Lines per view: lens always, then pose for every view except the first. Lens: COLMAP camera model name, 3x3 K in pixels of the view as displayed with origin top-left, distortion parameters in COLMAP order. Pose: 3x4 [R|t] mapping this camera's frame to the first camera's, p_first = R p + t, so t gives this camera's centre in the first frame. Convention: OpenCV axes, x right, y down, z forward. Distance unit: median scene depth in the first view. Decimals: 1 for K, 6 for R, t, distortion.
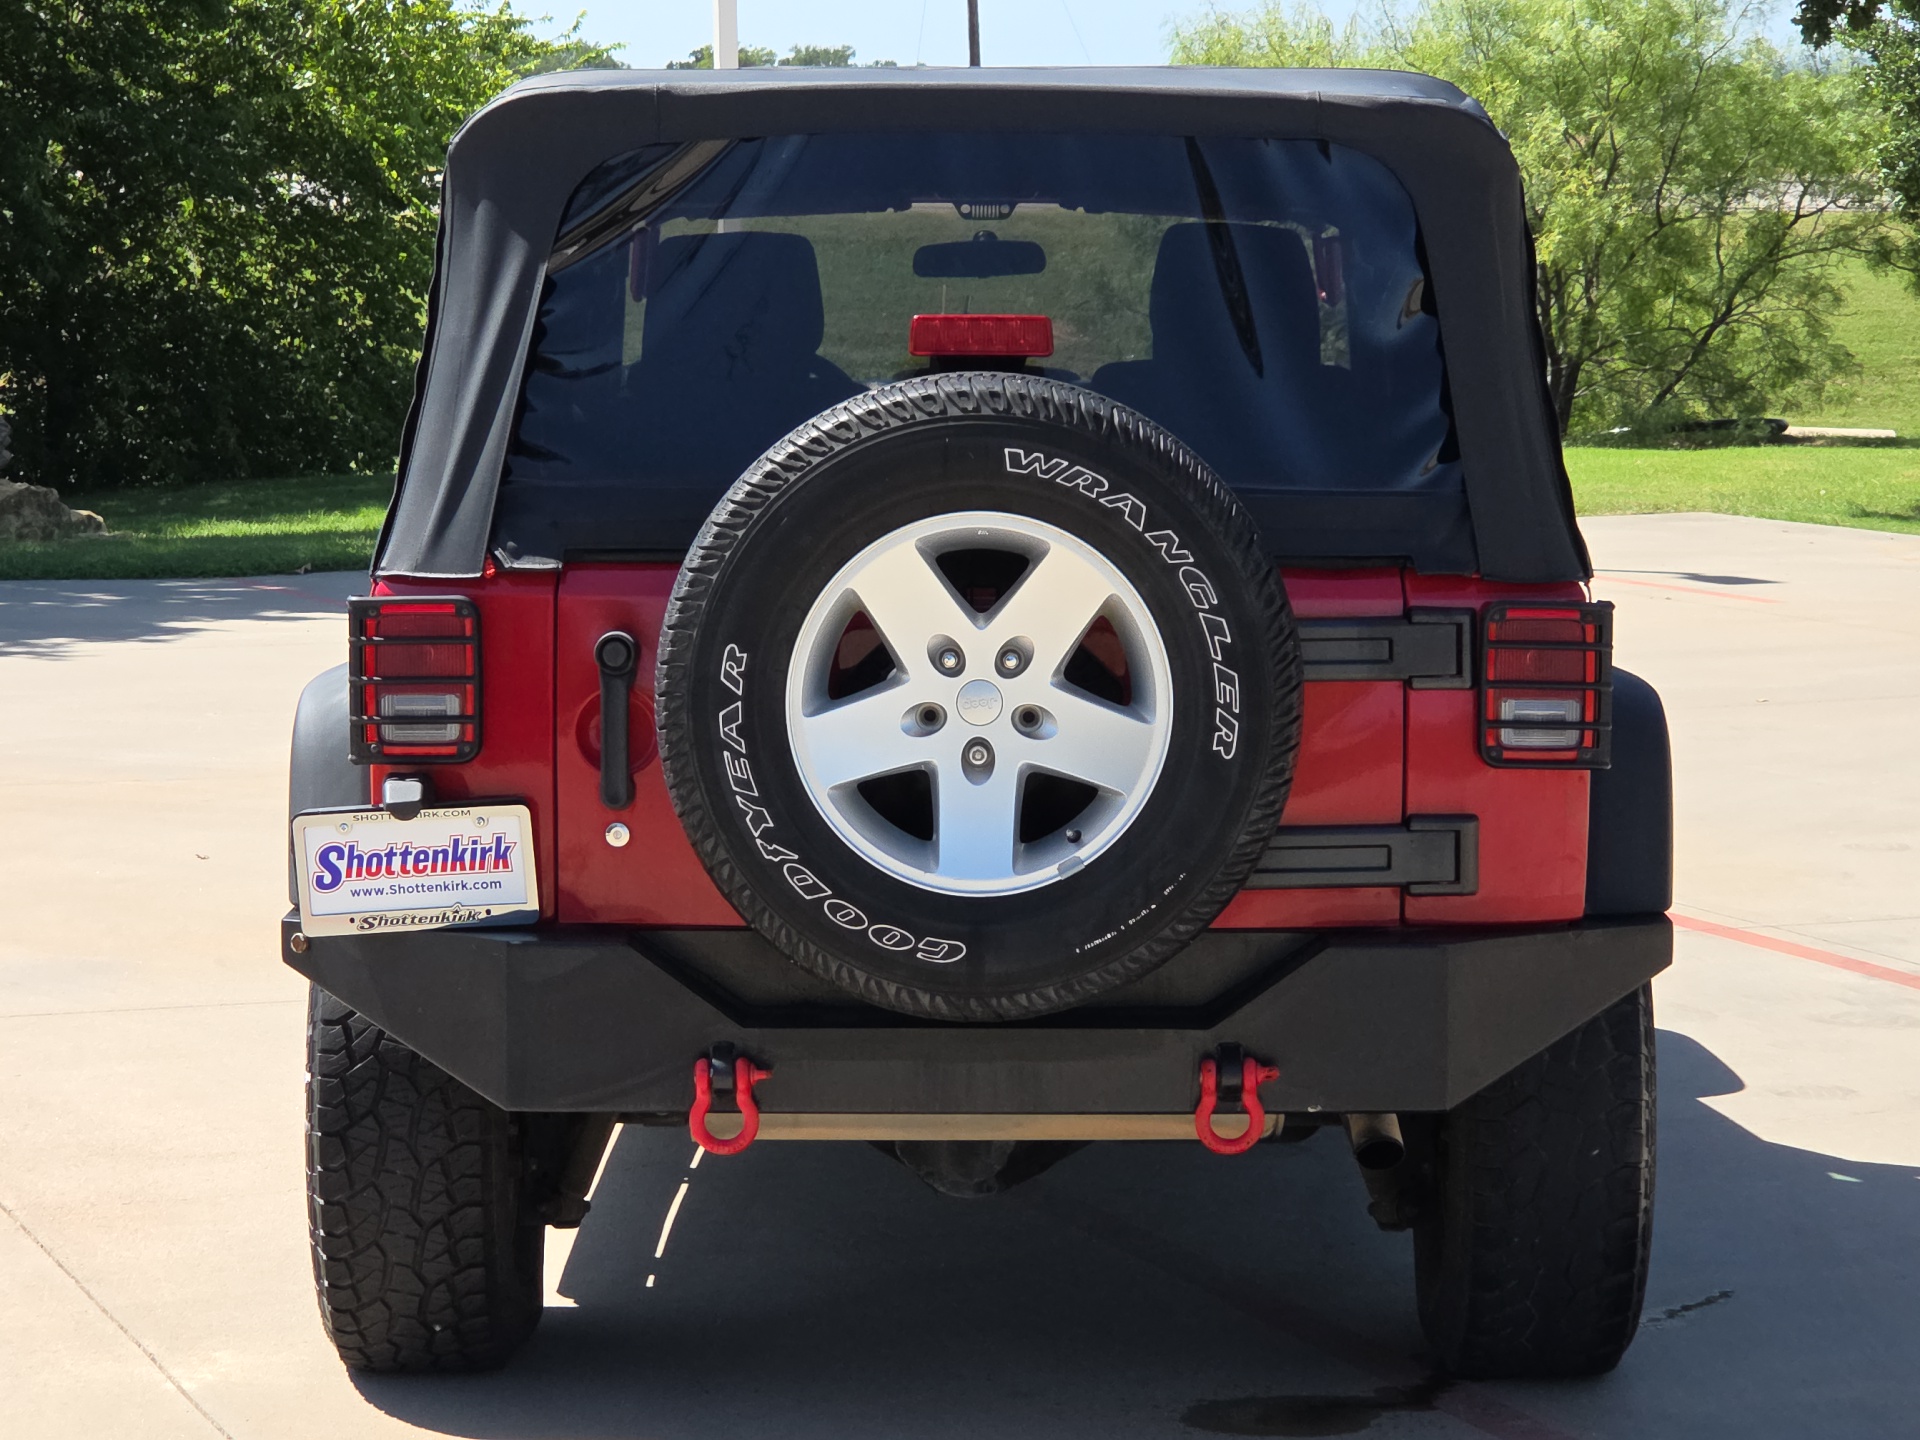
lens RADIAL K [[4916.5, 0, 960.0], [0, 4916.5, 720.0], [0, 0, 1]] dist [-1.032238, 20.231926]
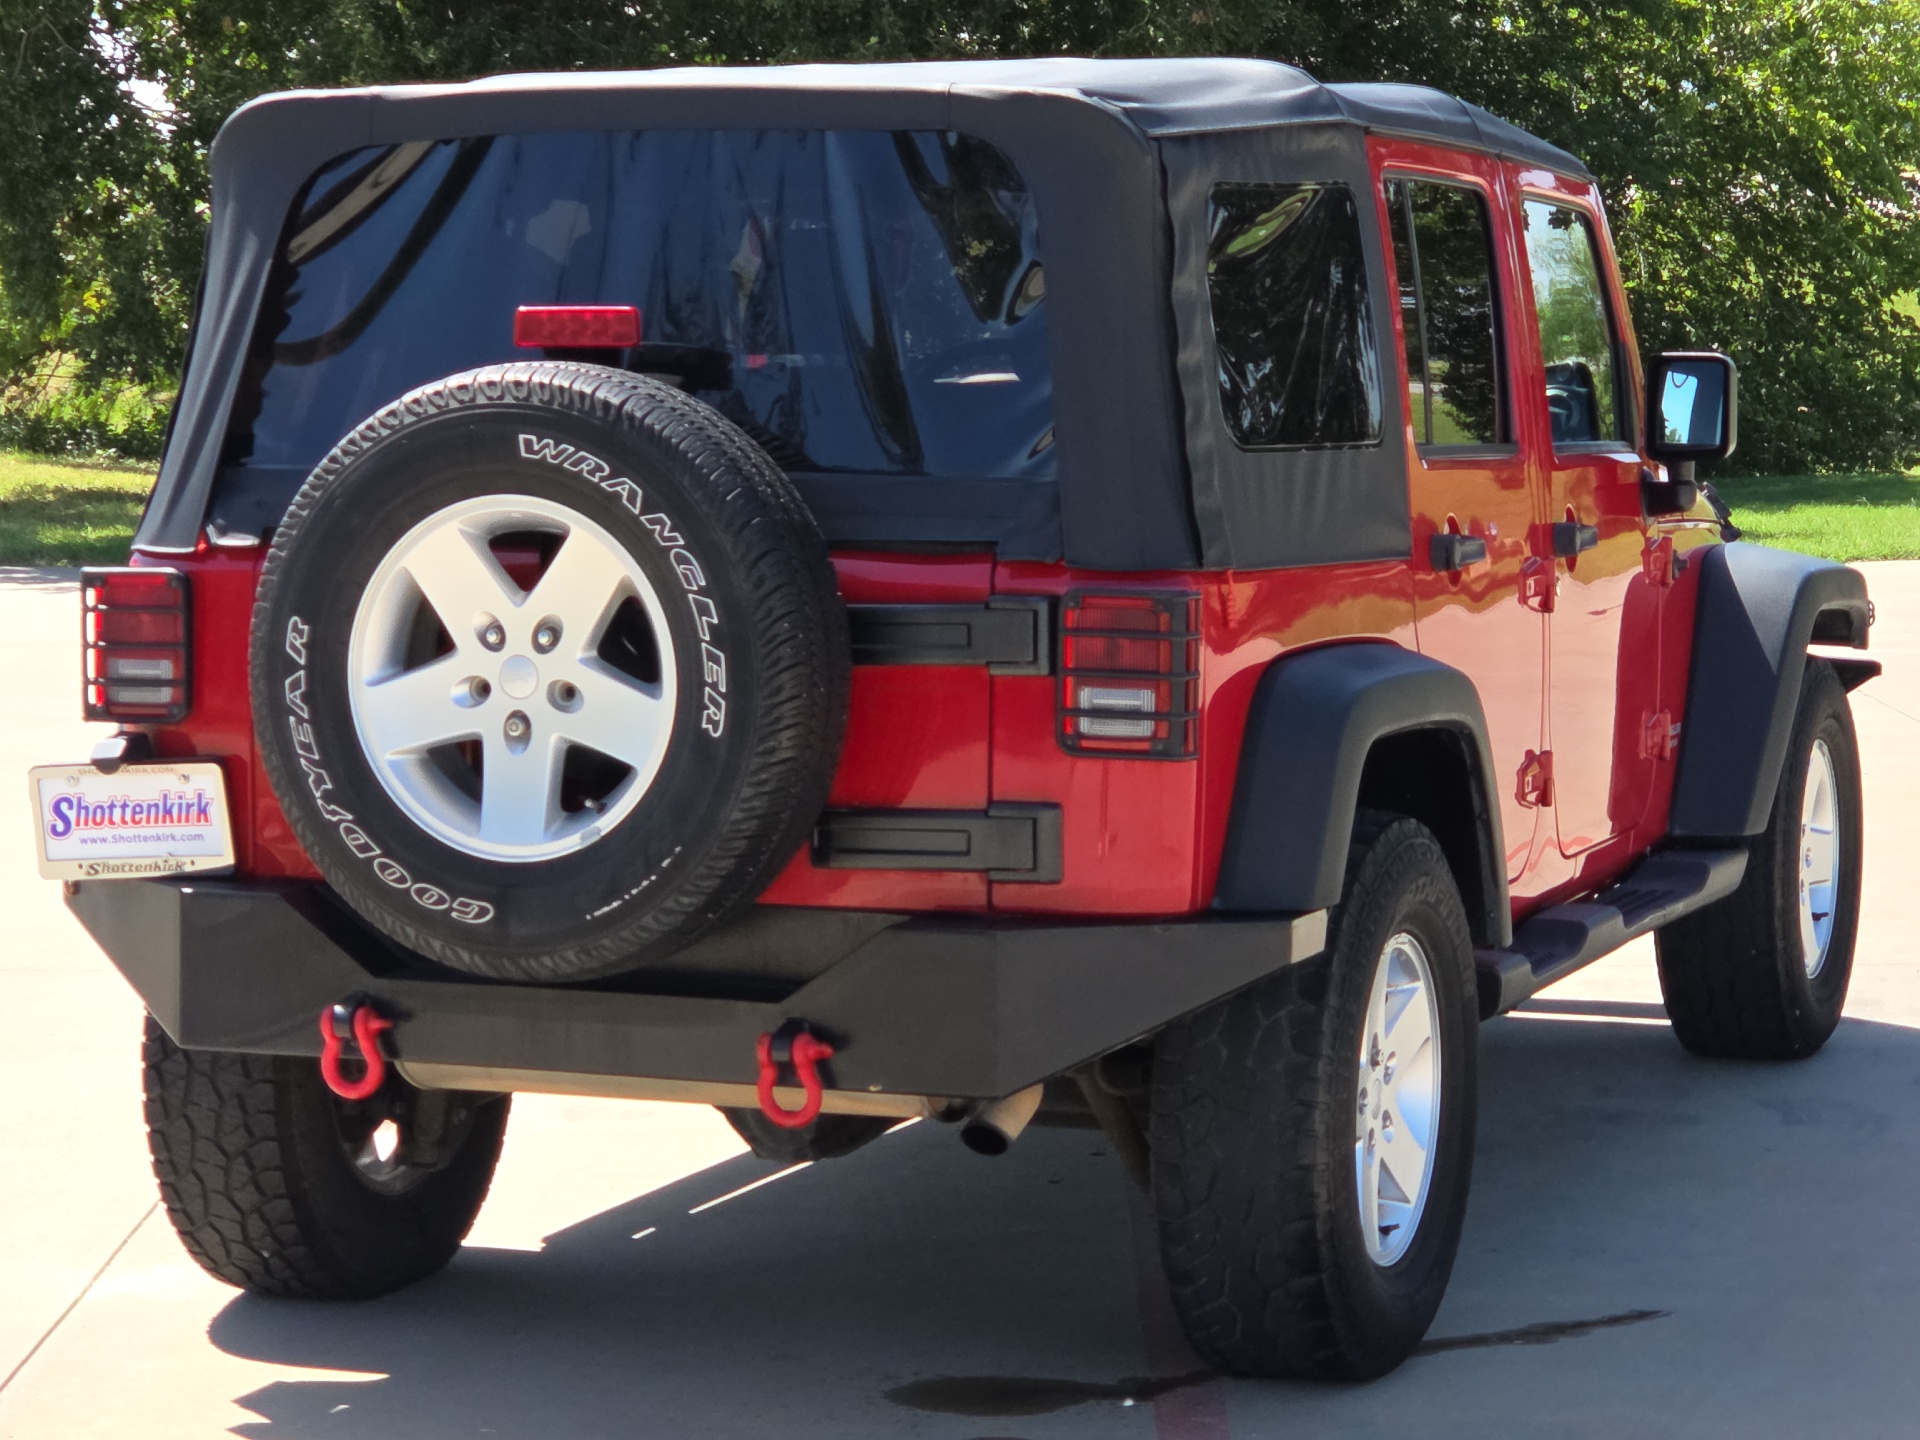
lens RADIAL K [[4916.5, 0, 960.0], [0, 4916.5, 720.0], [0, 0, 1]] dist [-1.032238, 20.231926]
pose [[0.933552, 0.026504, -0.357460, 0.447759], [-0.026965, 0.999630, 0.003694, -0.000701], [0.357425, 0.006190, 0.933921, 0.056992]]
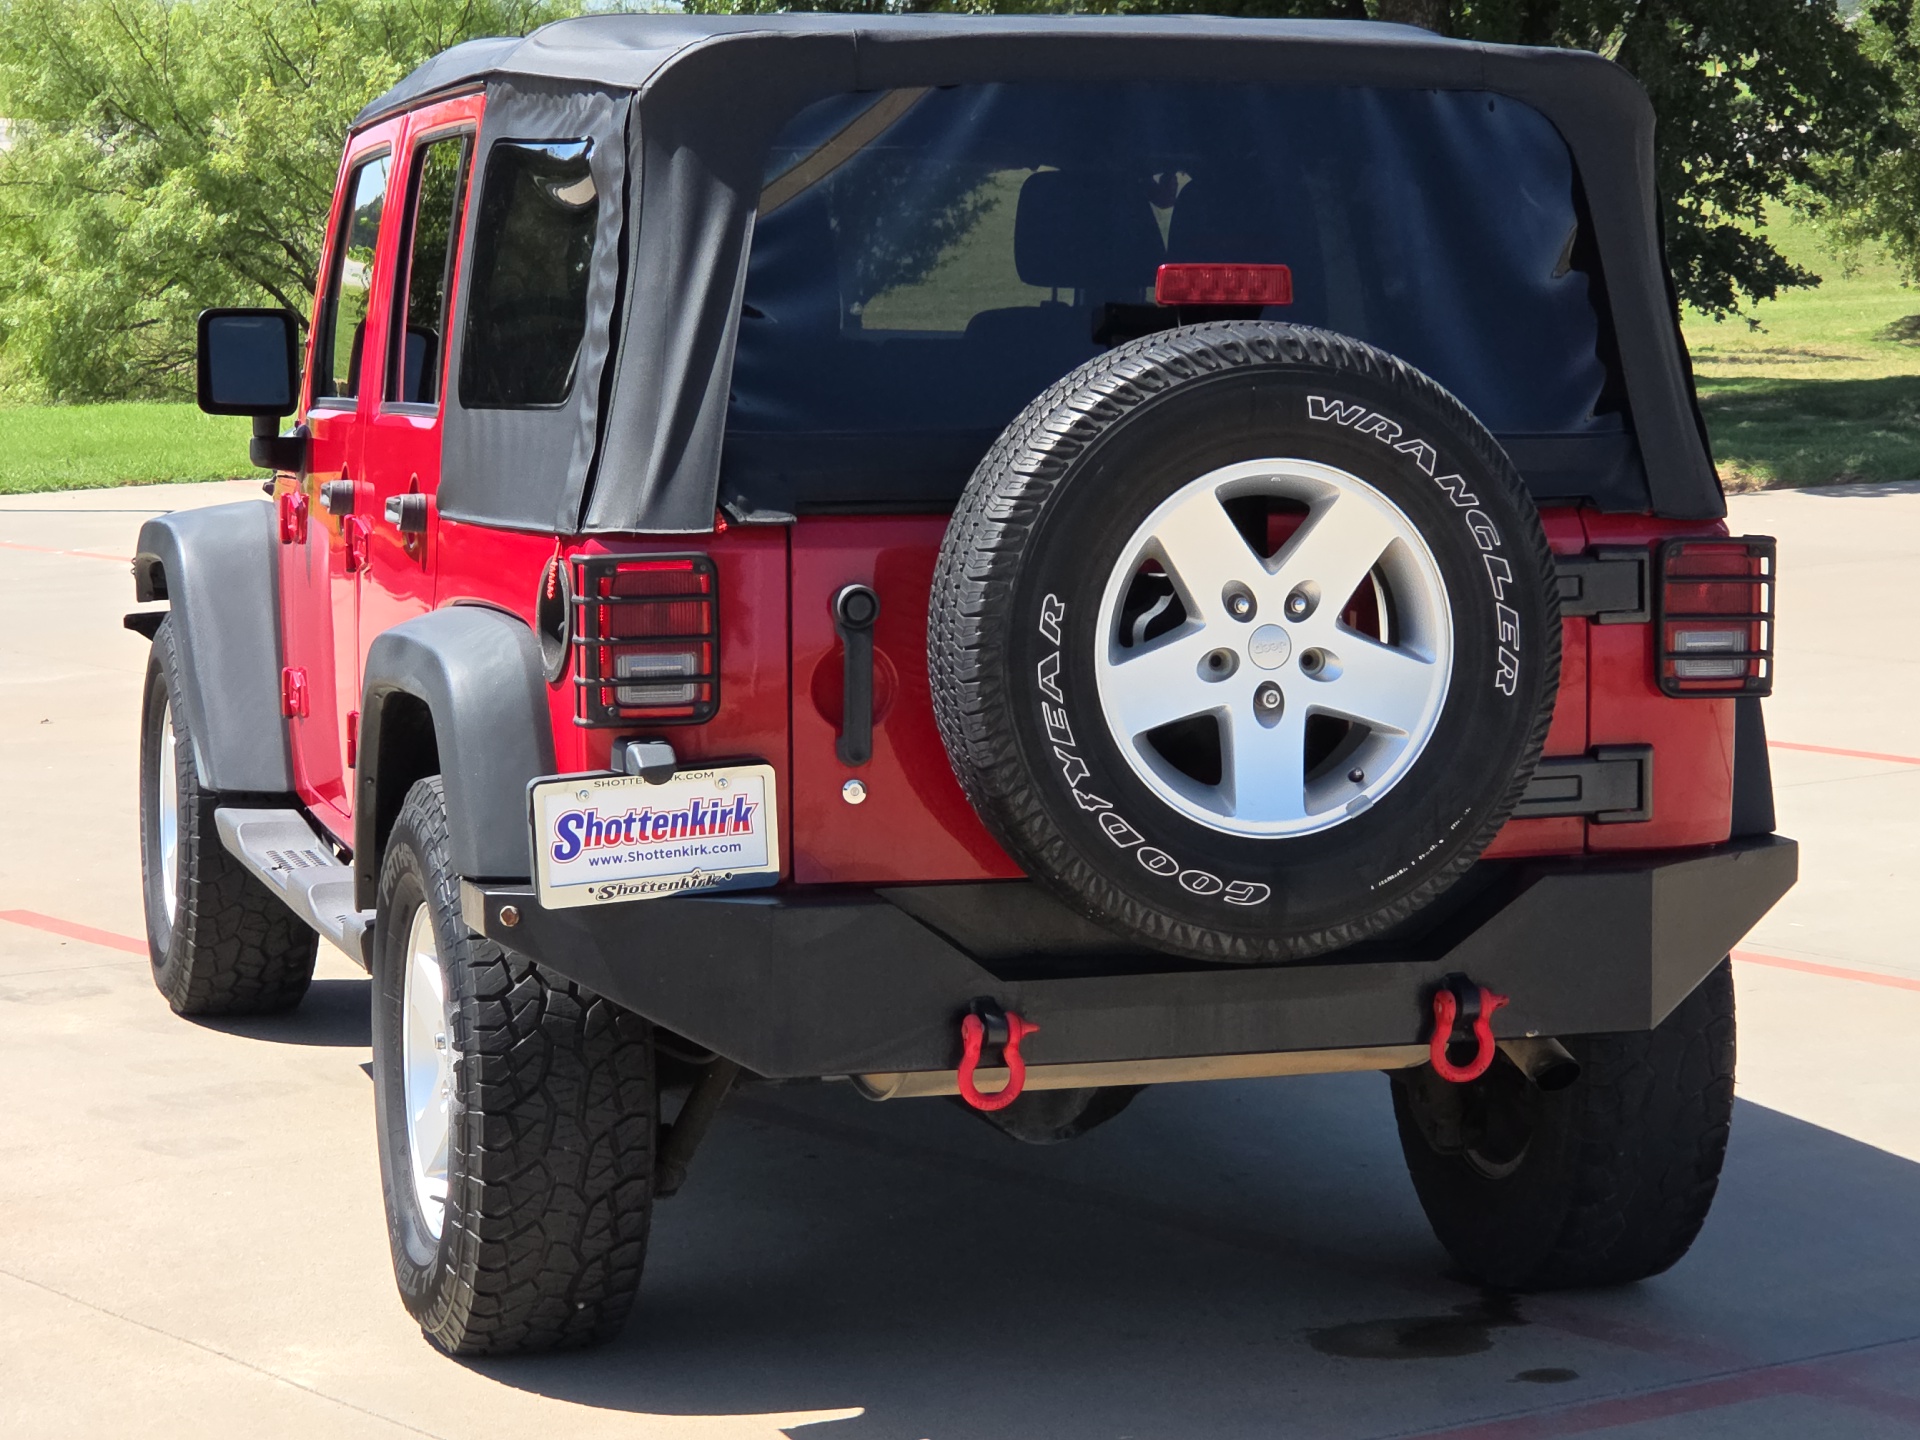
lens RADIAL K [[4916.5, 0, 960.0], [0, 4916.5, 720.0], [0, 0, 1]] dist [-1.032238, 20.231926]
pose [[0.959551, -0.030226, 0.279907, -0.327488], [0.027372, 0.999526, 0.014103, -0.004313], [-0.280200, -0.005871, 0.959924, 0.046954]]
